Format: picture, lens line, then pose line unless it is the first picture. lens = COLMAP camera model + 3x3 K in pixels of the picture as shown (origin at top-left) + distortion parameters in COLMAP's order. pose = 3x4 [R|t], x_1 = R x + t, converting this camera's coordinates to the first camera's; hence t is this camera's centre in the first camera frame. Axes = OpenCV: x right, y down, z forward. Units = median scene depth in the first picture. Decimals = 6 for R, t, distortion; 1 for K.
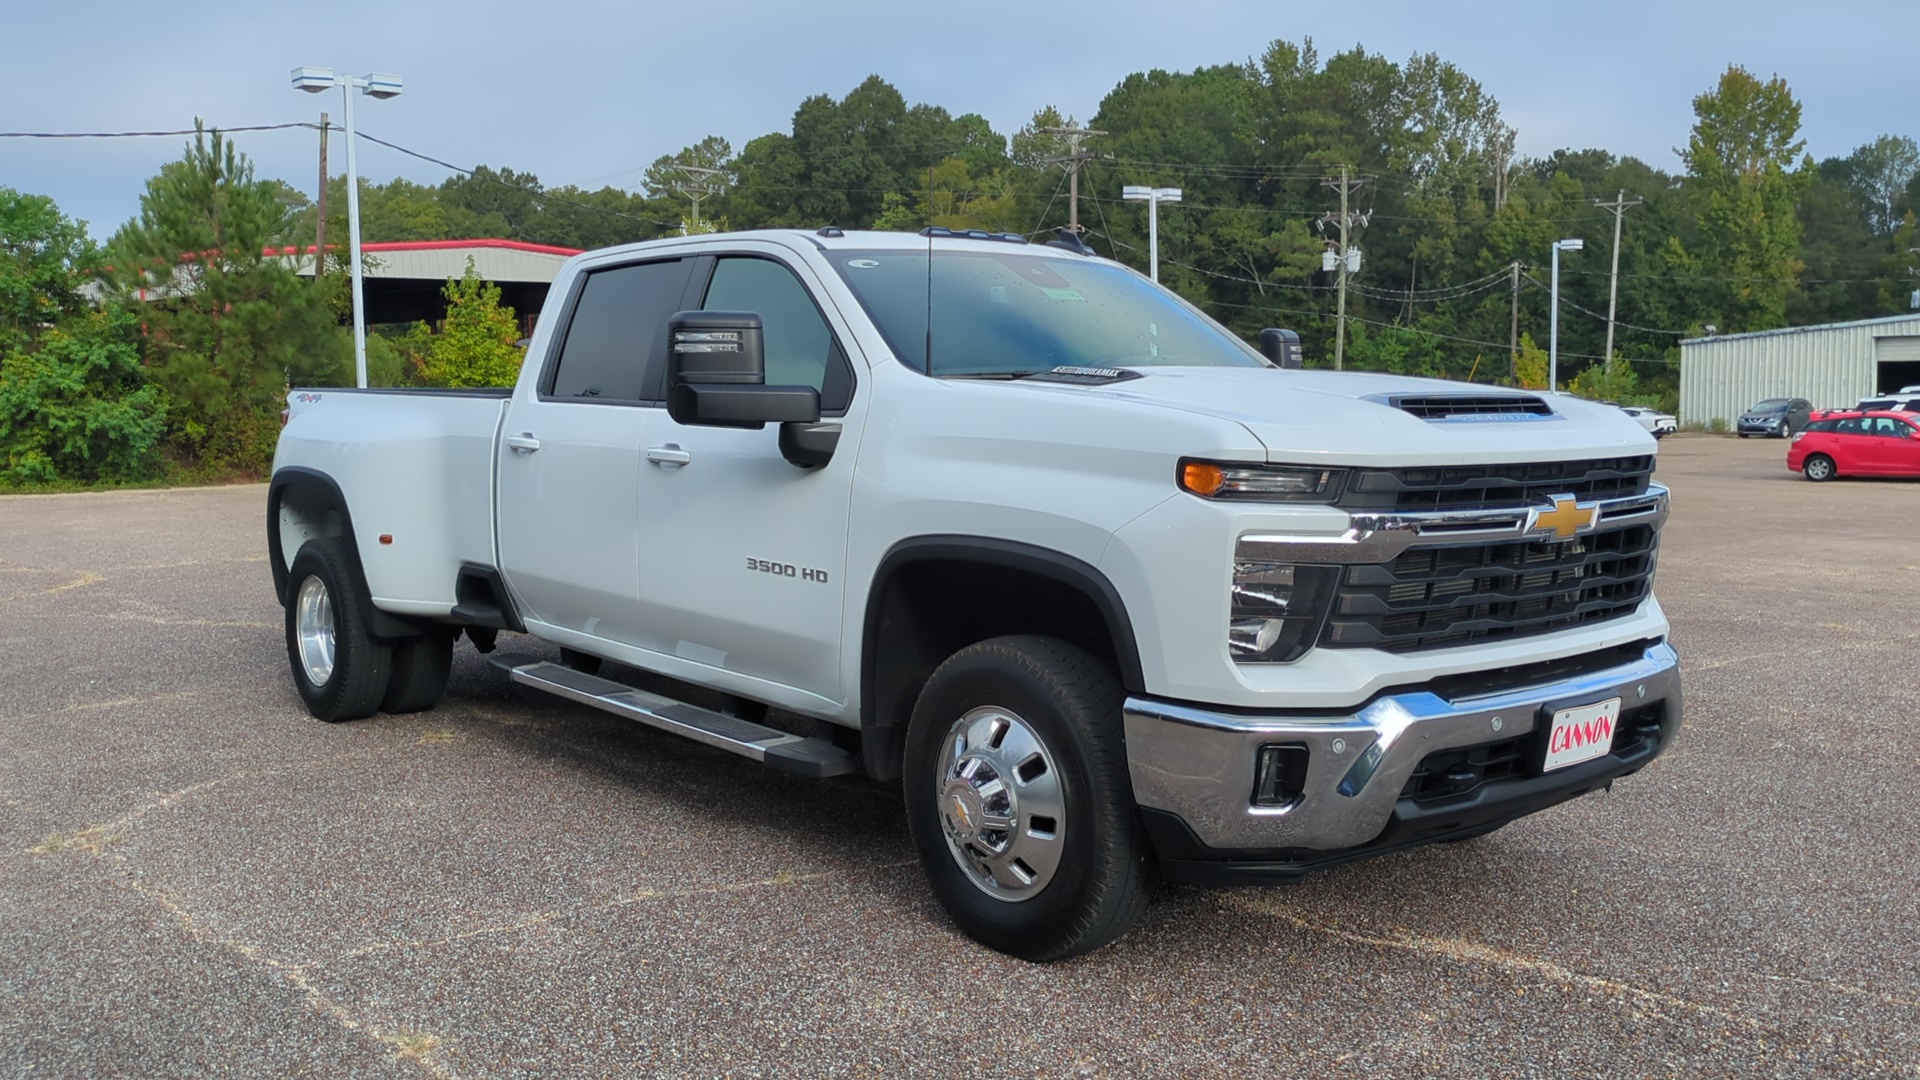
lens RADIAL K [[1632.3, 0, 960.0], [0, 1632.3, 540.0], [0, 0, 1]] dist [0.066704, -0.109639]
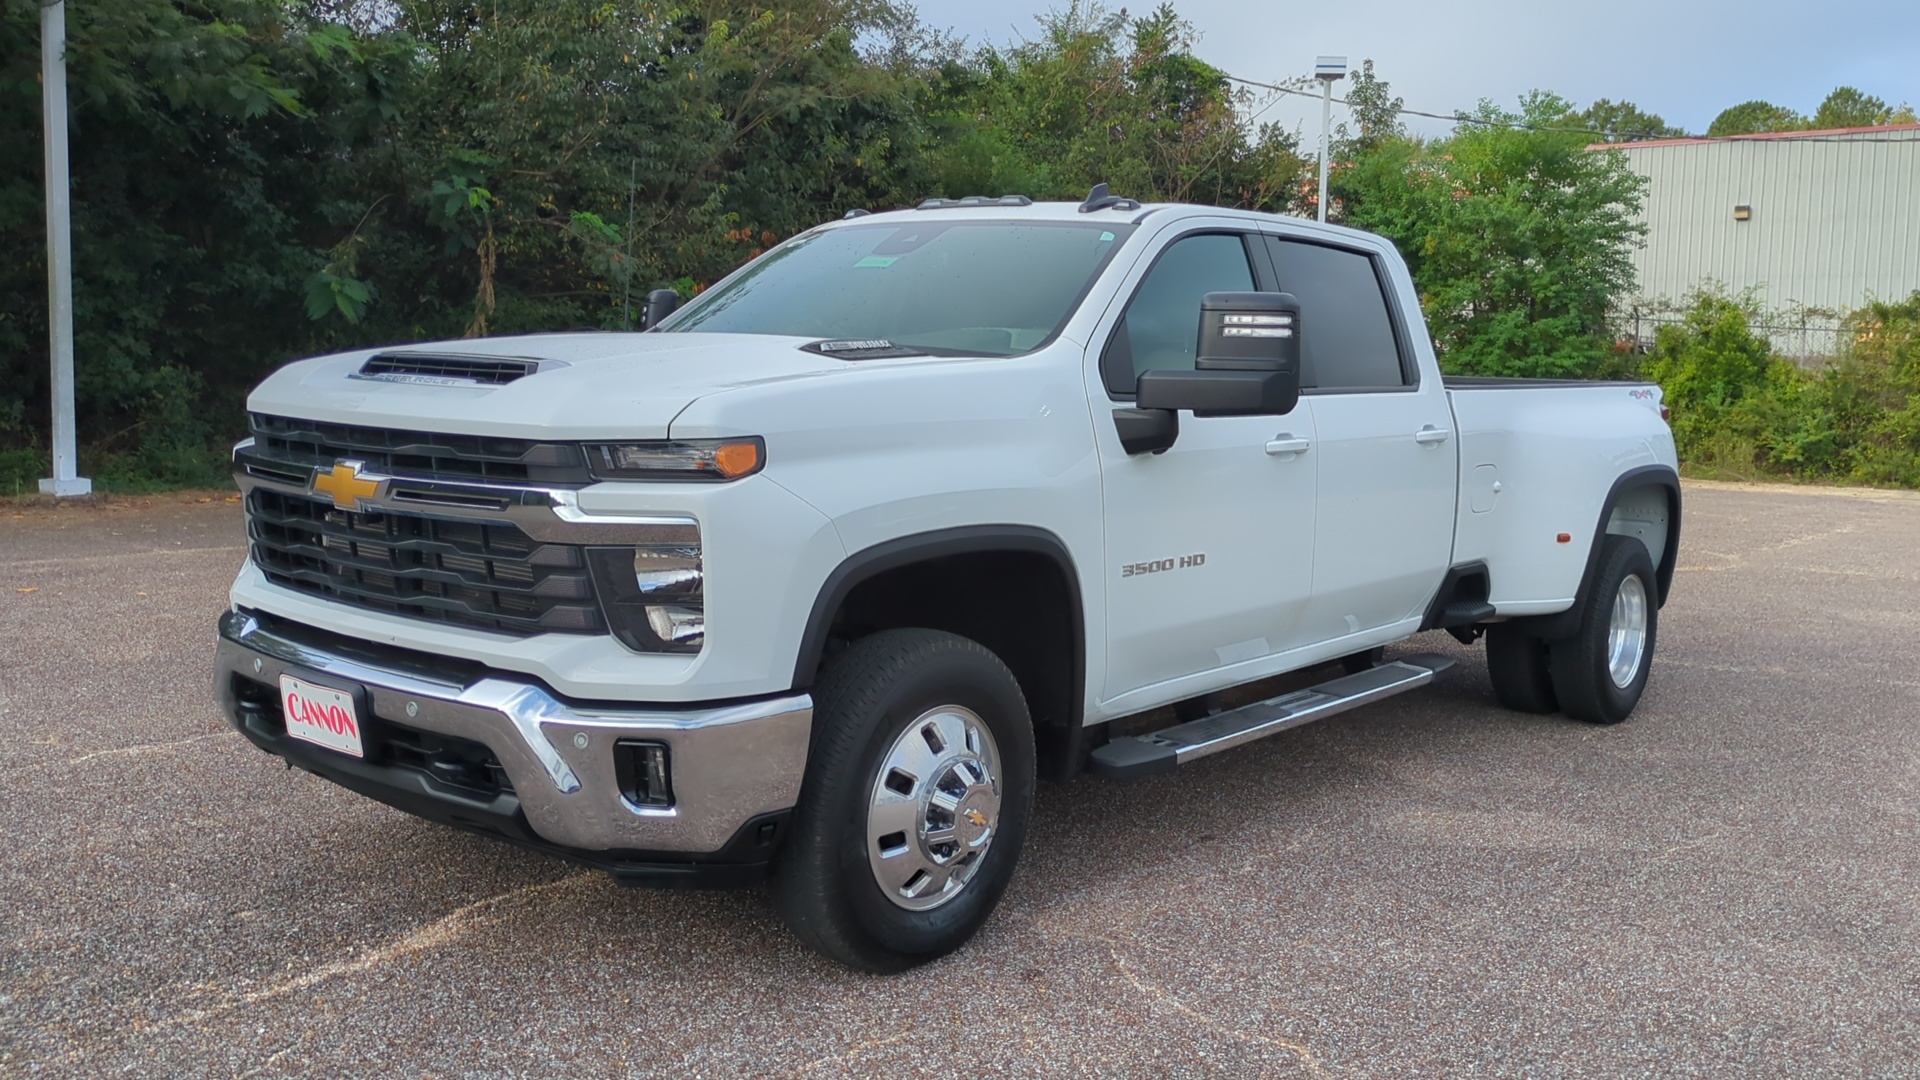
lens RADIAL K [[1636.4, 0, 967.2], [0, 1636.4, 545.2], [0, 0, 1]] dist [0.047508, -0.050202]
pose [[0.192127, 0.121000, -0.973882, 1.510918], [-0.125747, 0.987225, 0.097850, -0.130081], [0.973280, 0.103663, 0.204888, 1.293750]]
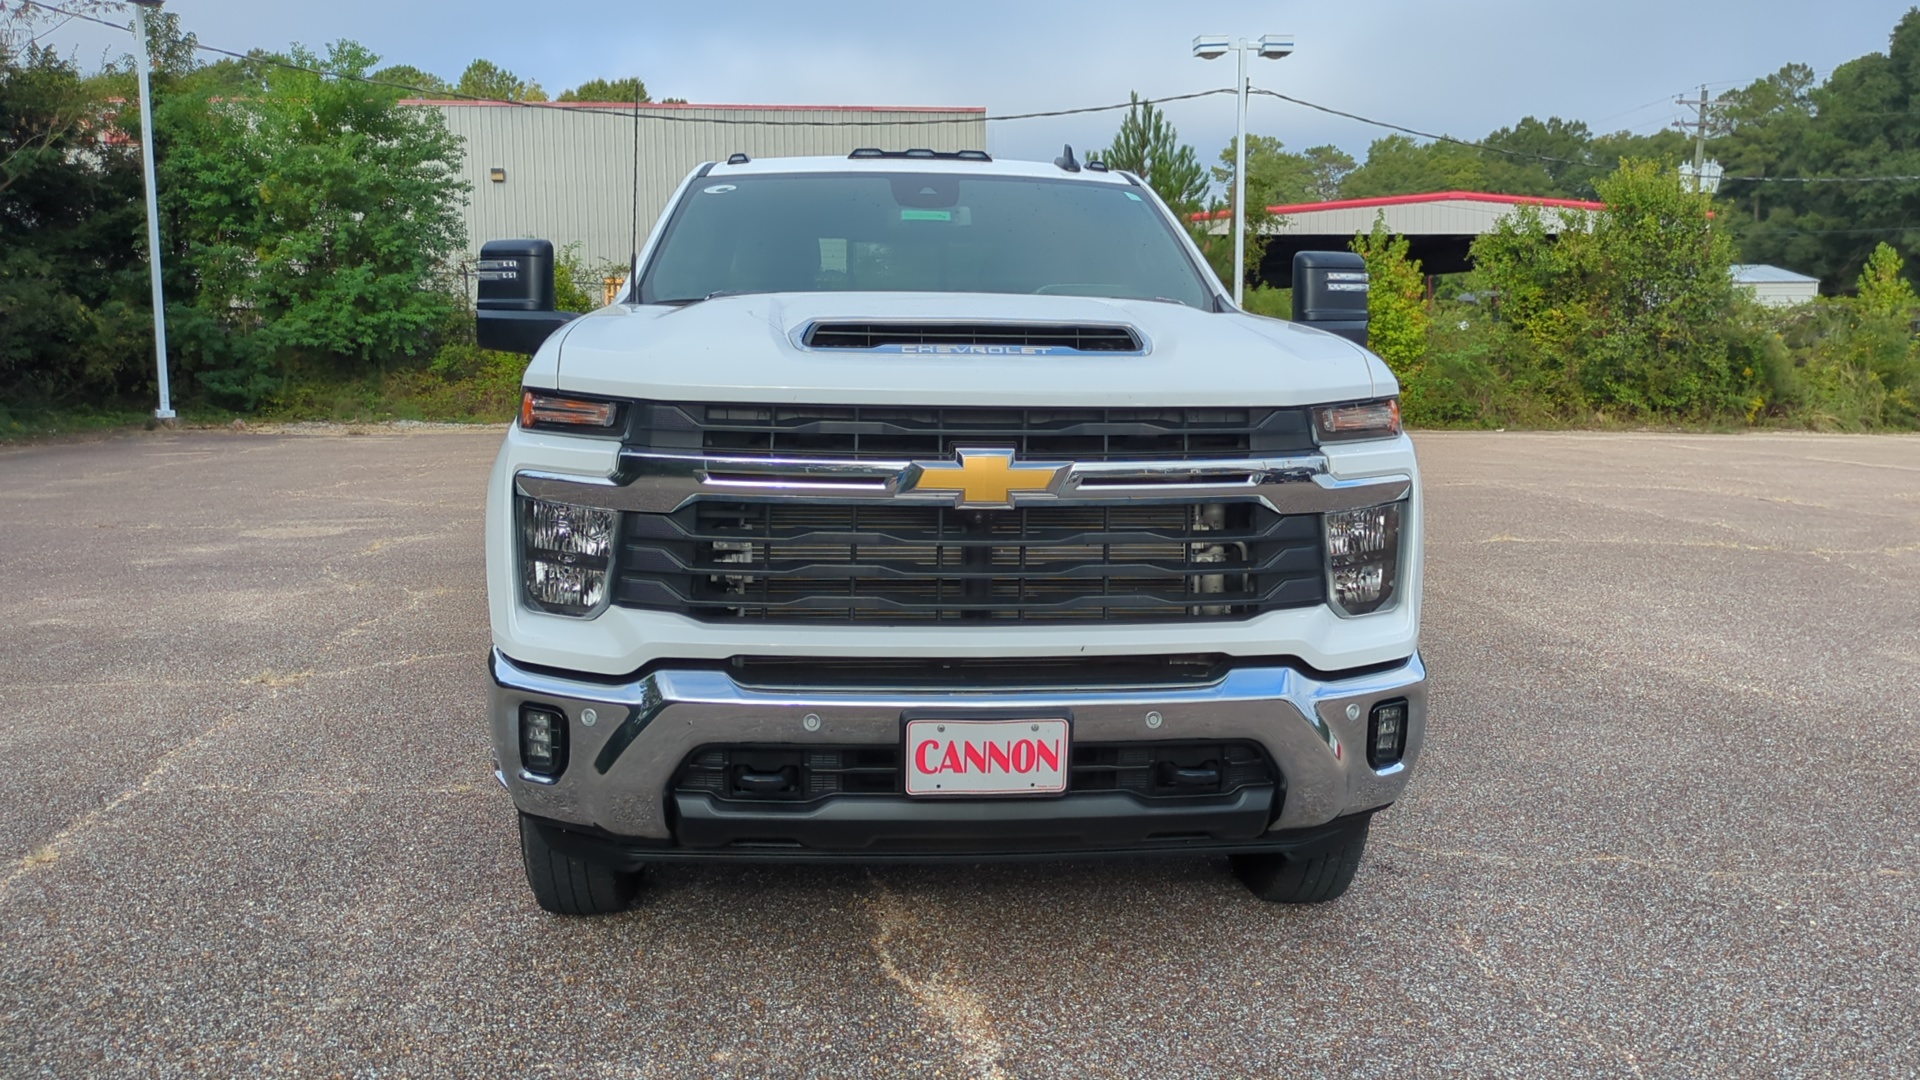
lens RADIAL K [[1636.4, 0, 967.2], [0, 1636.4, 545.2], [0, 0, 1]] dist [0.047508, -0.050202]
pose [[0.816749, 0.081026, -0.571276, 0.897684], [-0.064791, 0.996708, 0.048735, -0.021766], [0.573344, -0.002790, 0.819310, 0.399179]]
